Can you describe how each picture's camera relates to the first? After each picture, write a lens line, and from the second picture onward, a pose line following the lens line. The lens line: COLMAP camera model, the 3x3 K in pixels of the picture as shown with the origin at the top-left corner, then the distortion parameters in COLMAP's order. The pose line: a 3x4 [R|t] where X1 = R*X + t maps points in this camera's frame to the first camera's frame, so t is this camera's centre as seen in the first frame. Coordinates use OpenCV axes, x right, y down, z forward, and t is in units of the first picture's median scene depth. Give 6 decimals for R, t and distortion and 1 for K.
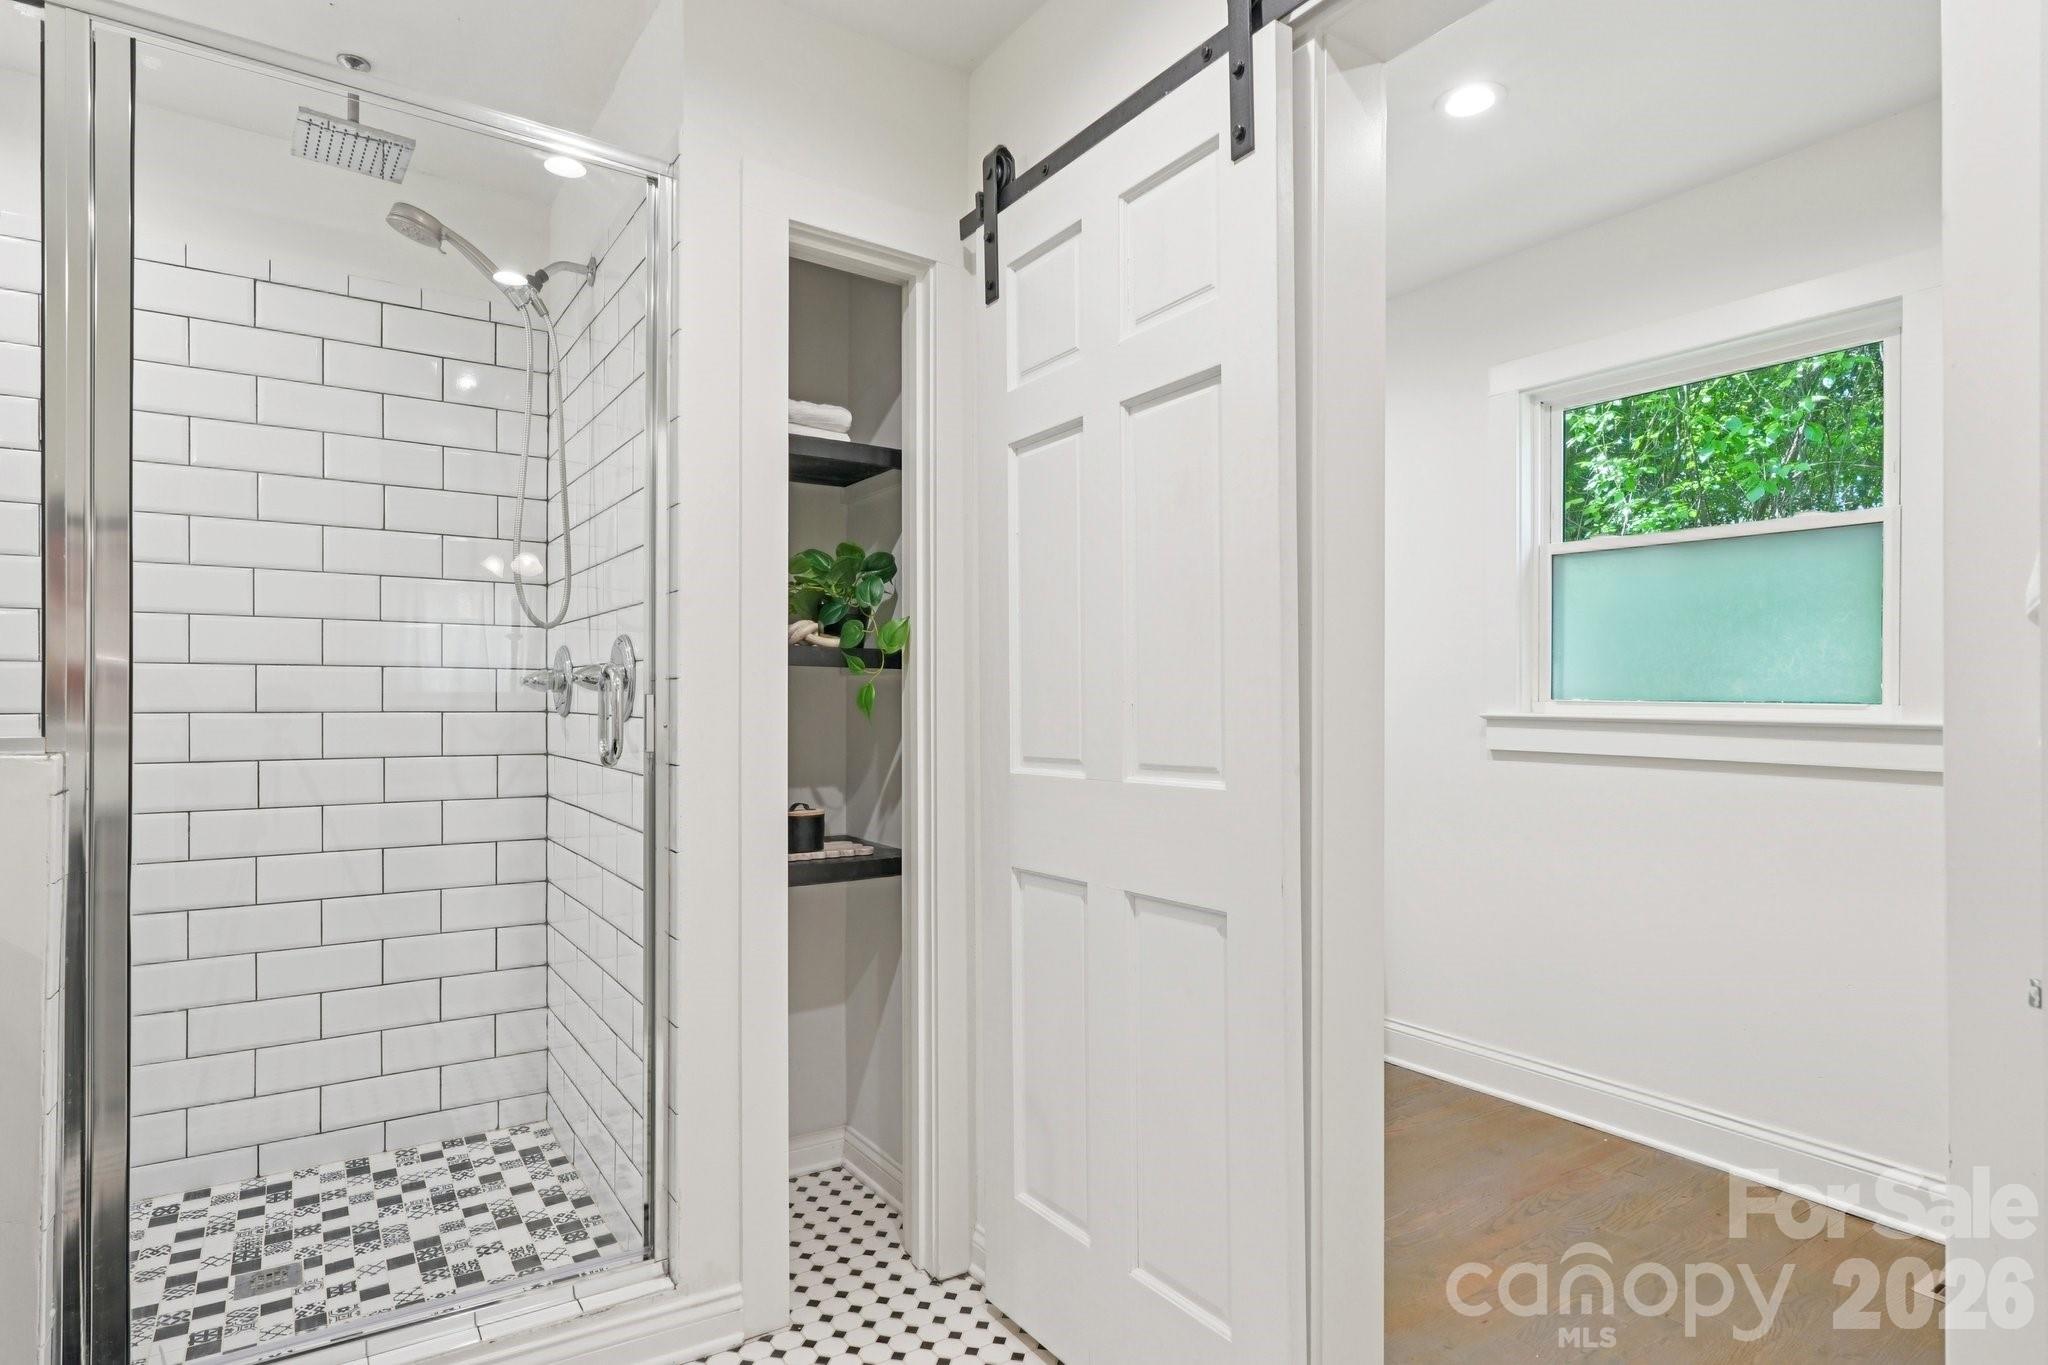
lens RADIAL K [[1091.4, 0, 1024.0], [0, 1091.4, 682.5], [0, 0, 1]] dist [-0.000180, 0.002627]
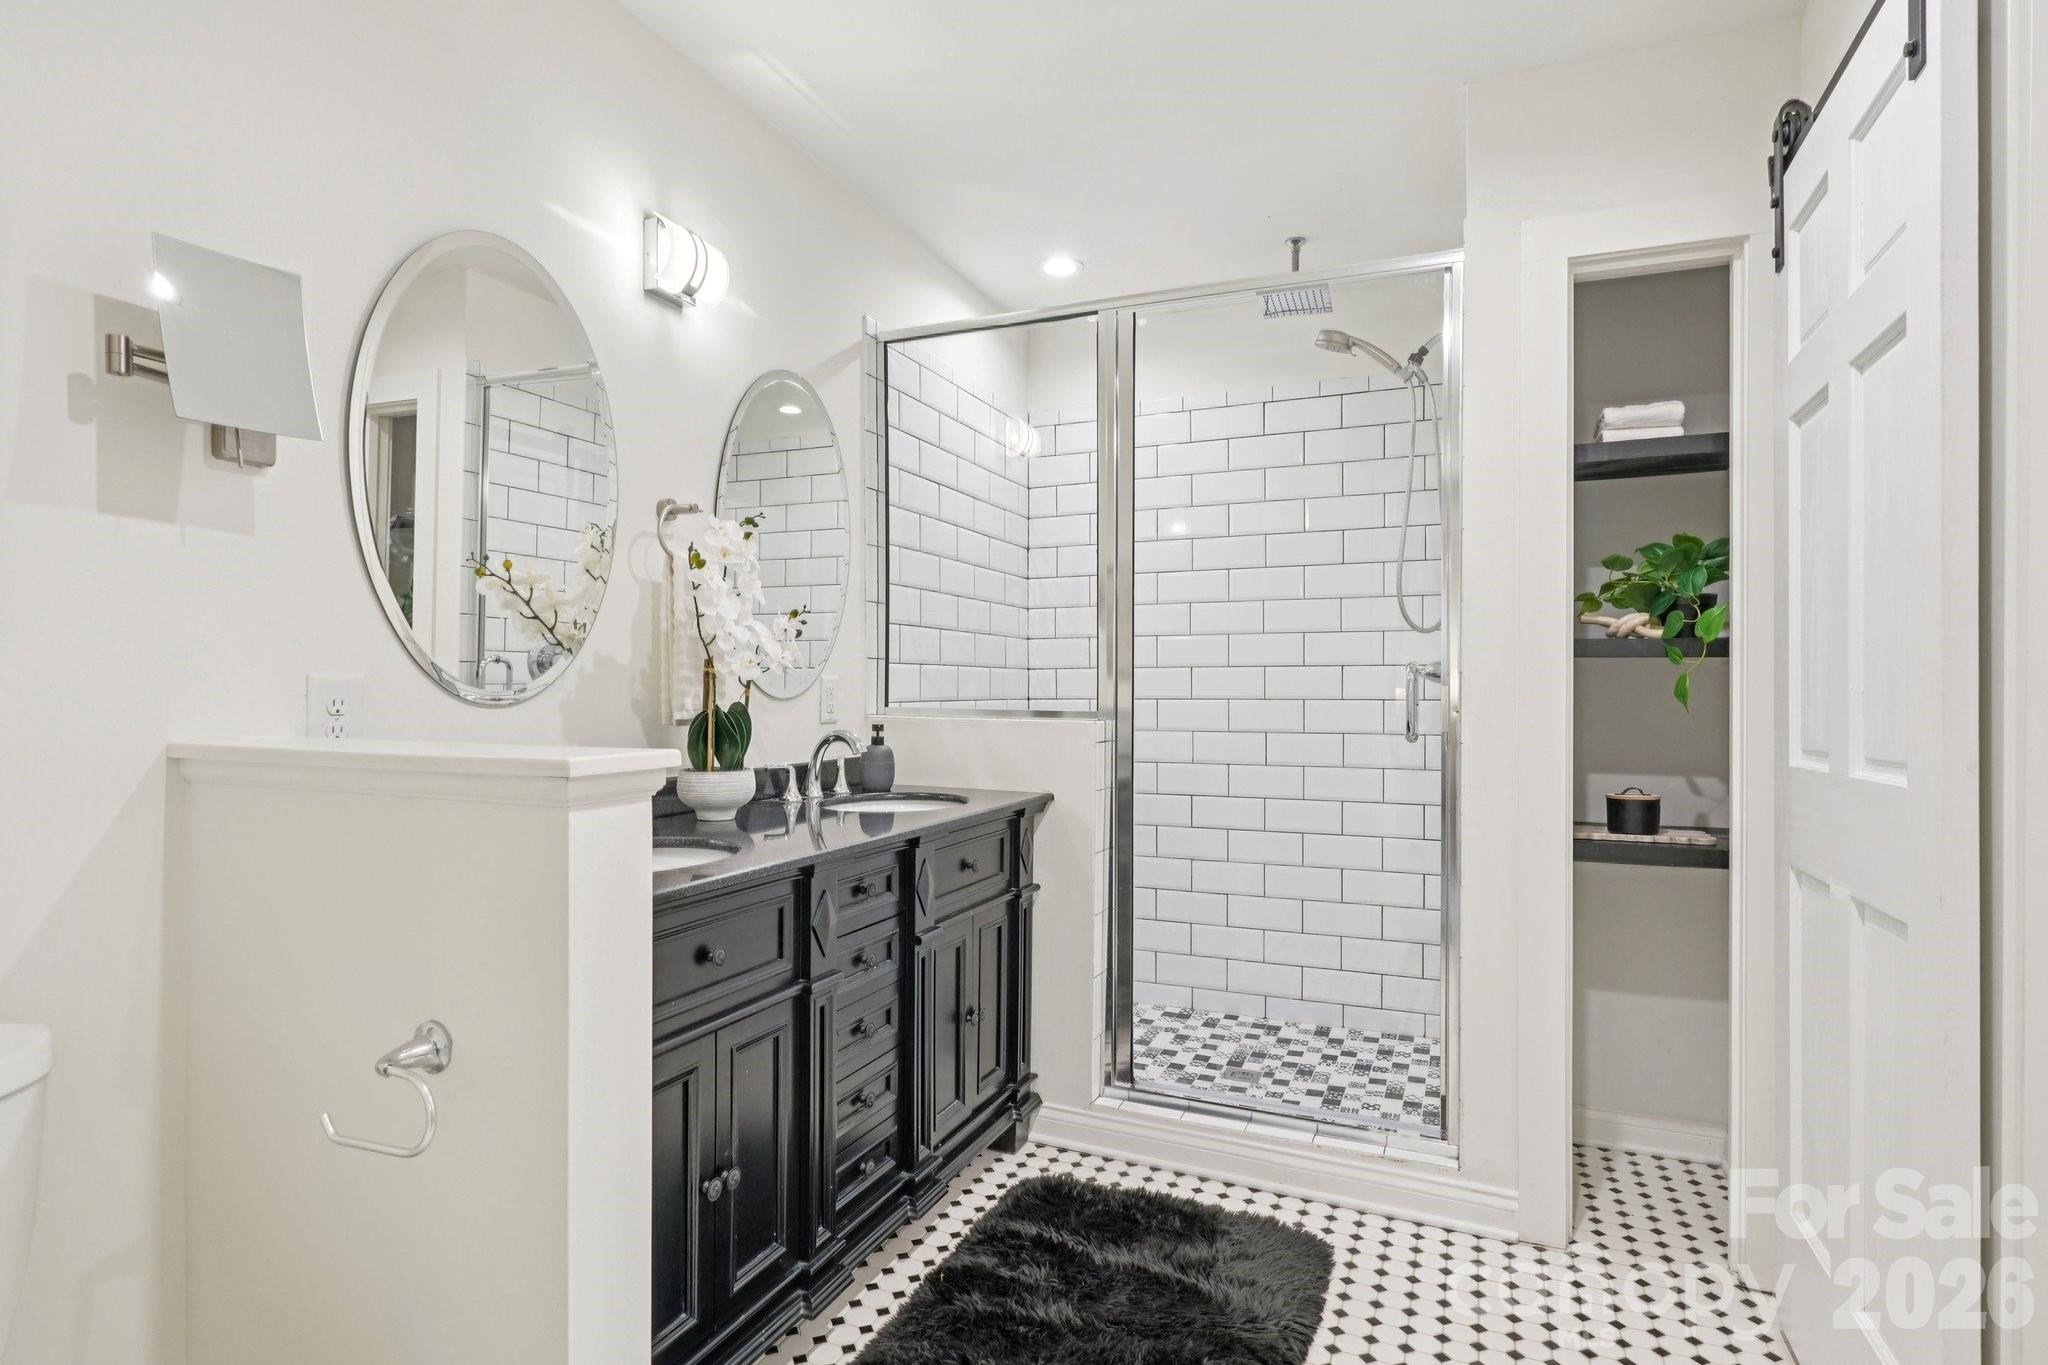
lens RADIAL K [[1066.8, 0, 1024.8], [0, 1066.8, 644.7], [0, 0, 1]] dist [-0.002817, -0.000384]
pose [[0.545690, -0.039274, -0.837066, 0.351689], [0.015208, 0.999201, -0.036967, 0.002526], [0.837849, 0.007442, 0.545851, -0.052051]]
